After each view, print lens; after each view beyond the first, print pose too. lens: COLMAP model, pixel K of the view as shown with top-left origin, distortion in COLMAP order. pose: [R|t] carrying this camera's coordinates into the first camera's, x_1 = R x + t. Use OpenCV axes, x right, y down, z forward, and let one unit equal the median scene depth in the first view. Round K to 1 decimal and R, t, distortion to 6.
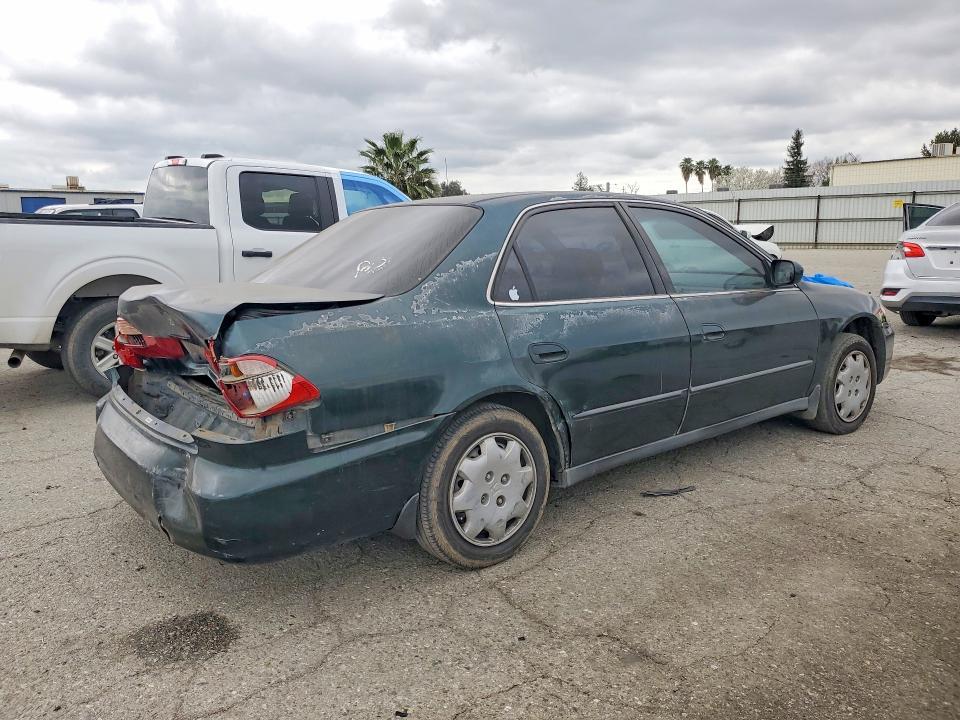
lens RADIAL K [[765.6, 0, 474.3], [0, 765.6, 364.6], [0, 0, 1]] dist [0.022664, 0.000291]
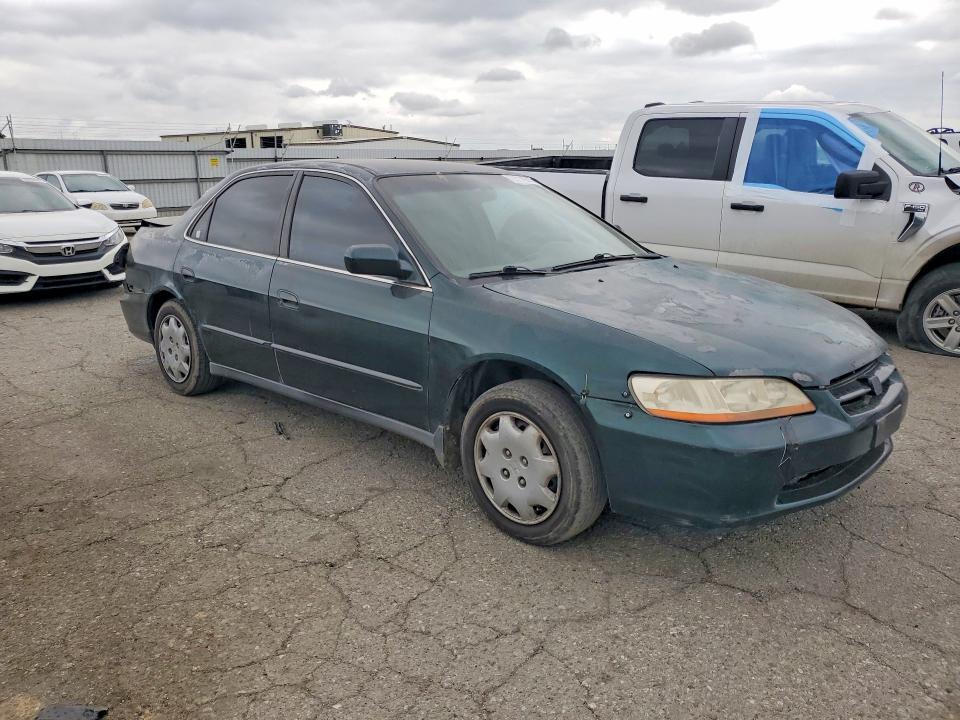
lens RADIAL K [[765.6, 0, 474.3], [0, 765.6, 364.6], [0, 0, 1]] dist [0.022664, 0.000291]
pose [[0.128318, 0.247581, -0.960332, 1.399549], [-0.201108, 0.954715, 0.219261, -0.243642], [0.971128, 0.164995, 0.172297, 1.100109]]
